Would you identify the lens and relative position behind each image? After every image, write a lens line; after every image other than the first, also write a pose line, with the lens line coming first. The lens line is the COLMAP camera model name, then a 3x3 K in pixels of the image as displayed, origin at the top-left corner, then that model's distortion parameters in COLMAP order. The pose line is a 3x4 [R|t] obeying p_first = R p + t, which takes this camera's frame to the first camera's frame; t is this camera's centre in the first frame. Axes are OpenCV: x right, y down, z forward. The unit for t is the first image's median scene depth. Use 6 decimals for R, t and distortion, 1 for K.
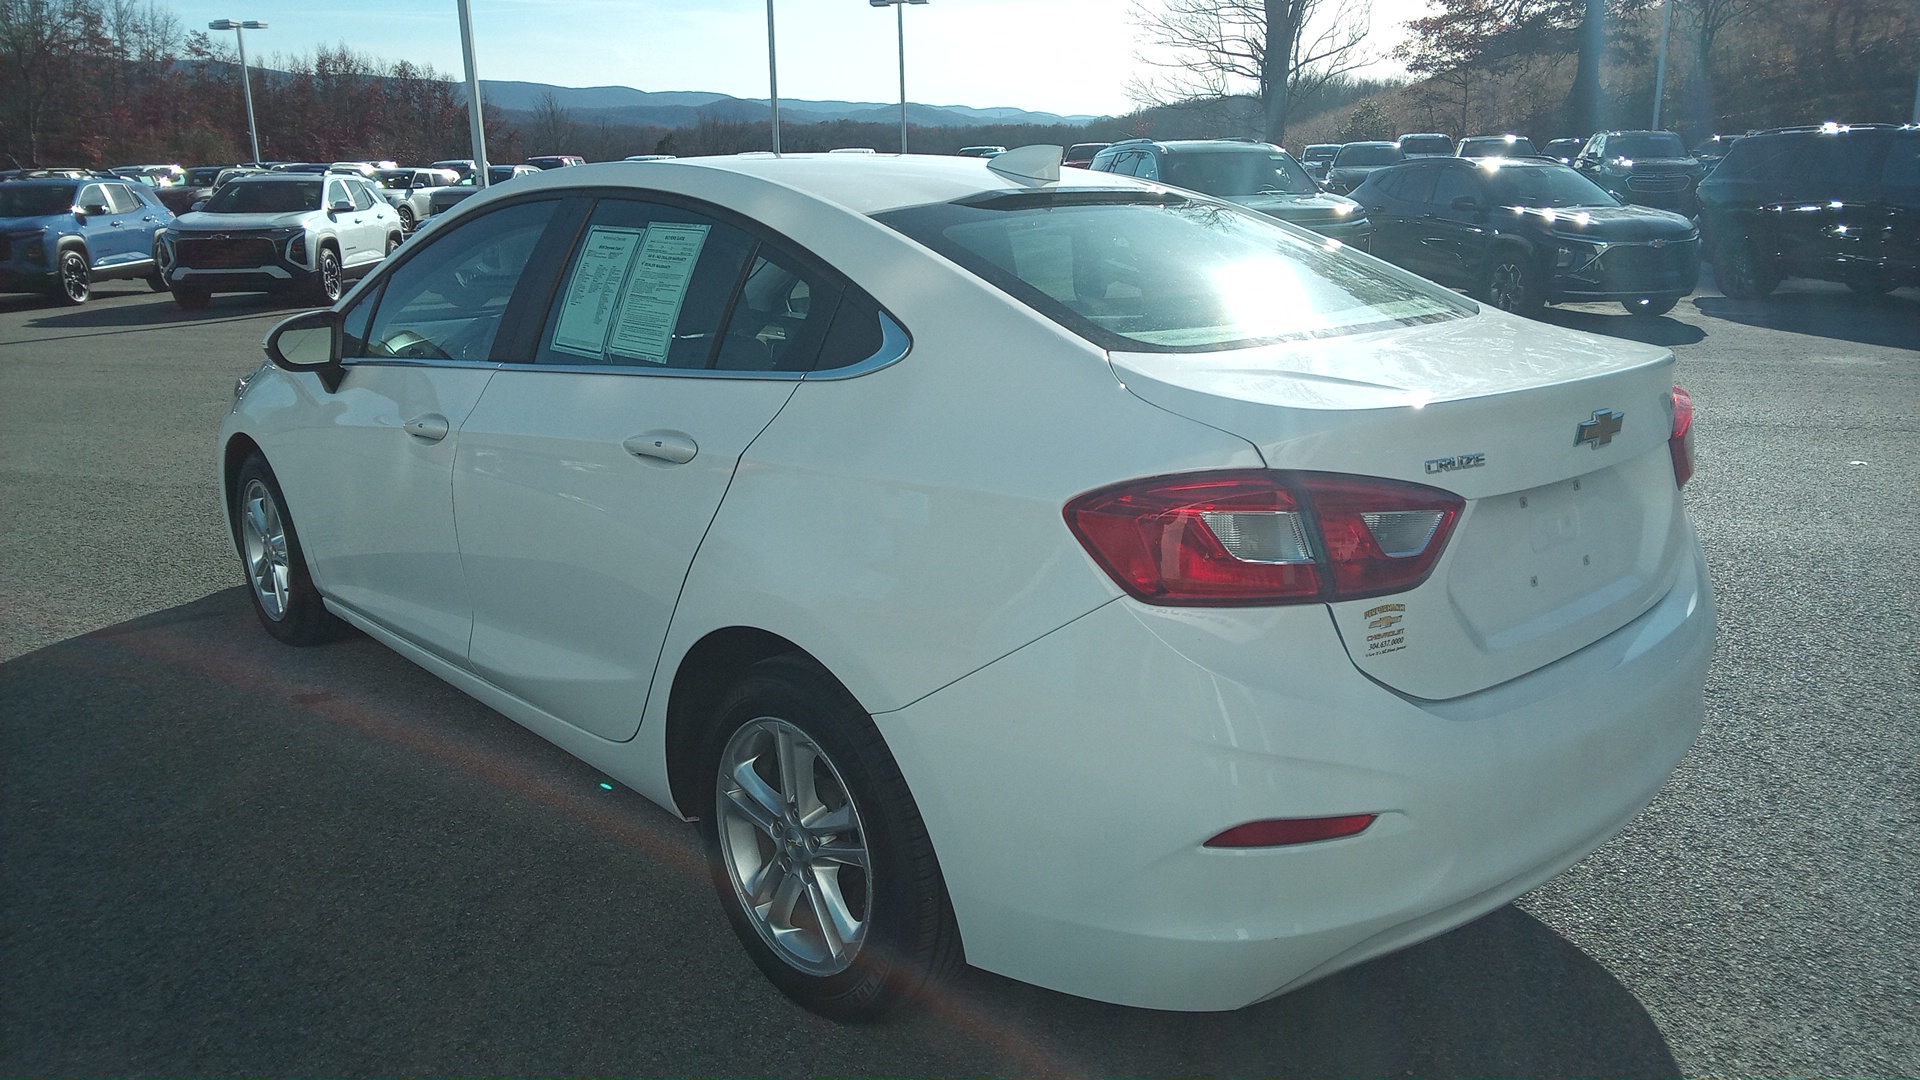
lens RADIAL K [[1368.3, 0, 960.0], [0, 1368.3, 540.0], [0, 0, 1]] dist [0.062522, -0.088896]
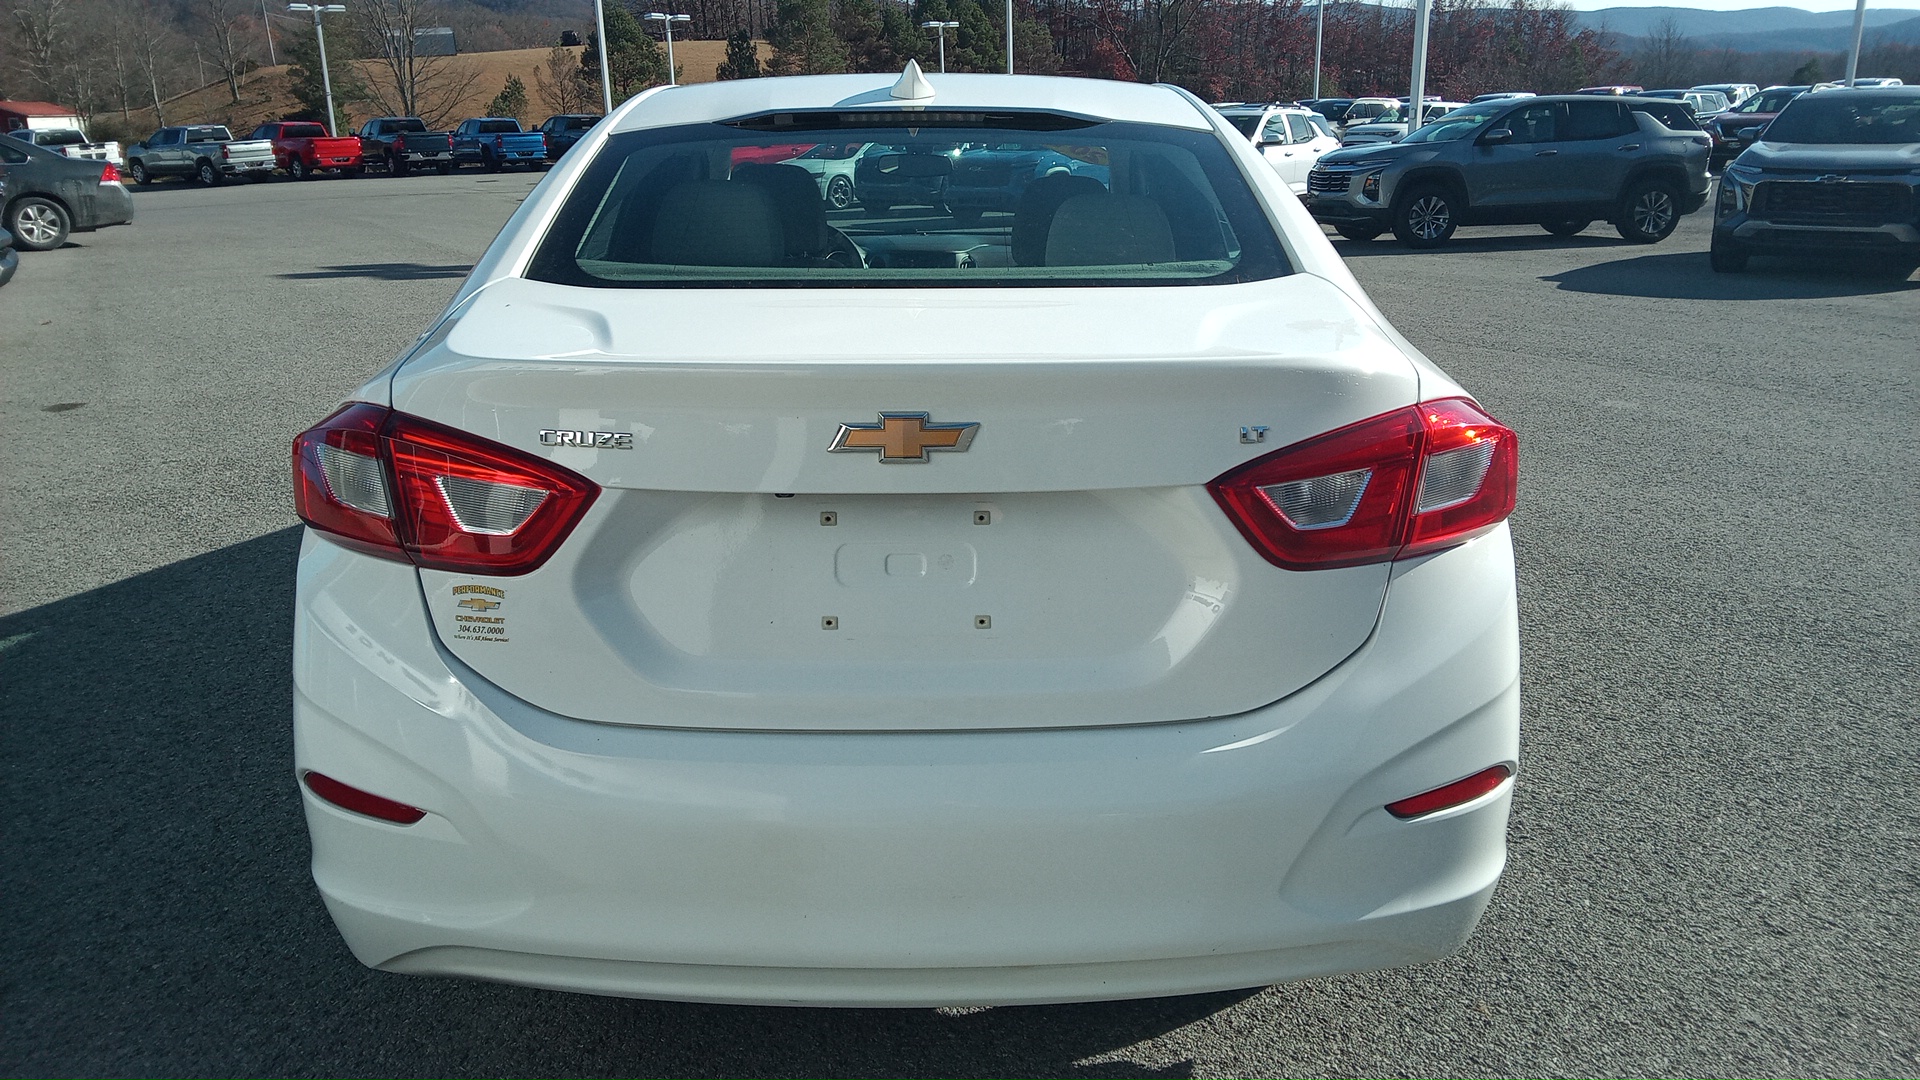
lens RADIAL K [[1350.6, 0, 940.0], [0, 1350.6, 541.1], [0, 0, 1]] dist [0.059850, -0.084839]
pose [[0.737856, 0.195966, -0.645884, 1.057327], [-0.164554, 0.980278, 0.109437, -0.120034], [0.654592, 0.025534, 0.755551, 0.535557]]
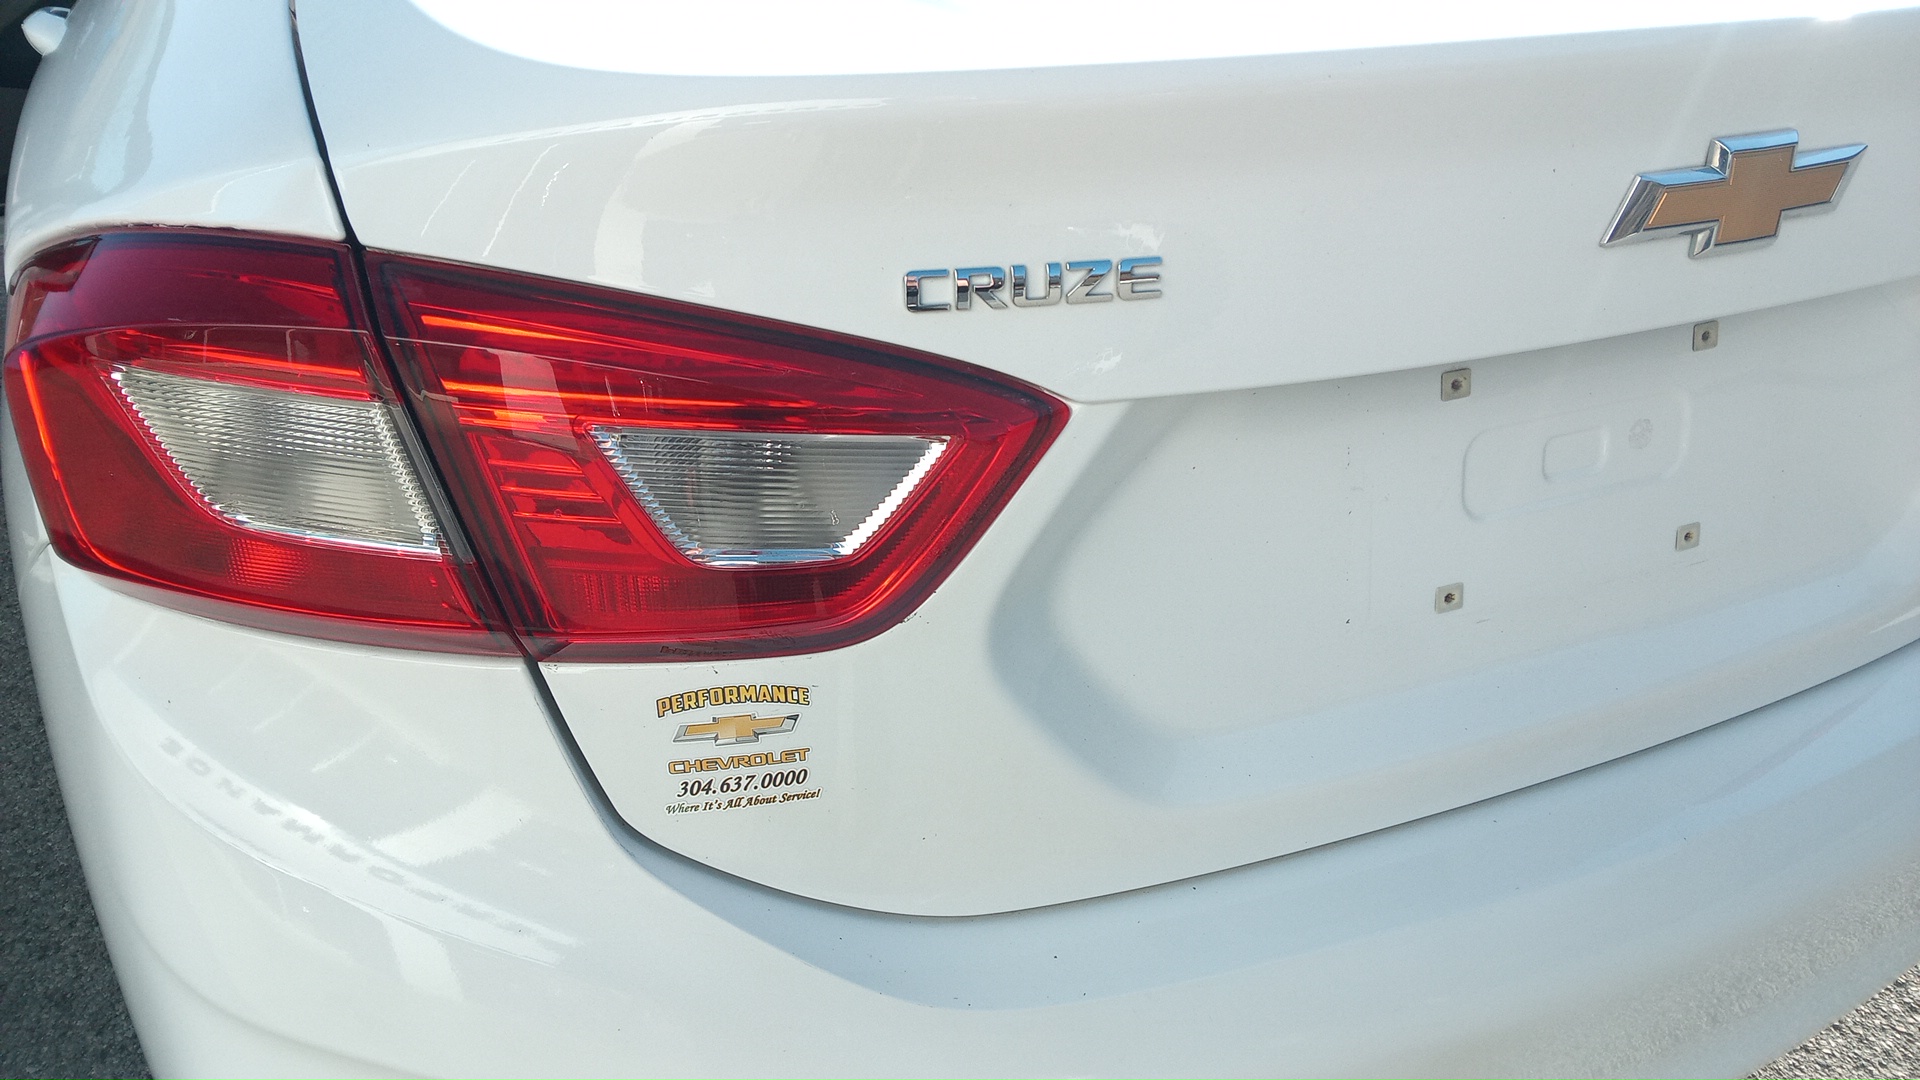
lens RADIAL K [[1350.6, 0, 940.0], [0, 1350.6, 541.1], [0, 0, 1]] dist [0.059850, -0.084839]
pose [[0.942057, 0.172618, -0.287631, 0.442330], [-0.091368, 0.957059, 0.275117, -0.083093], [0.322770, -0.232895, 0.917376, 0.706632]]
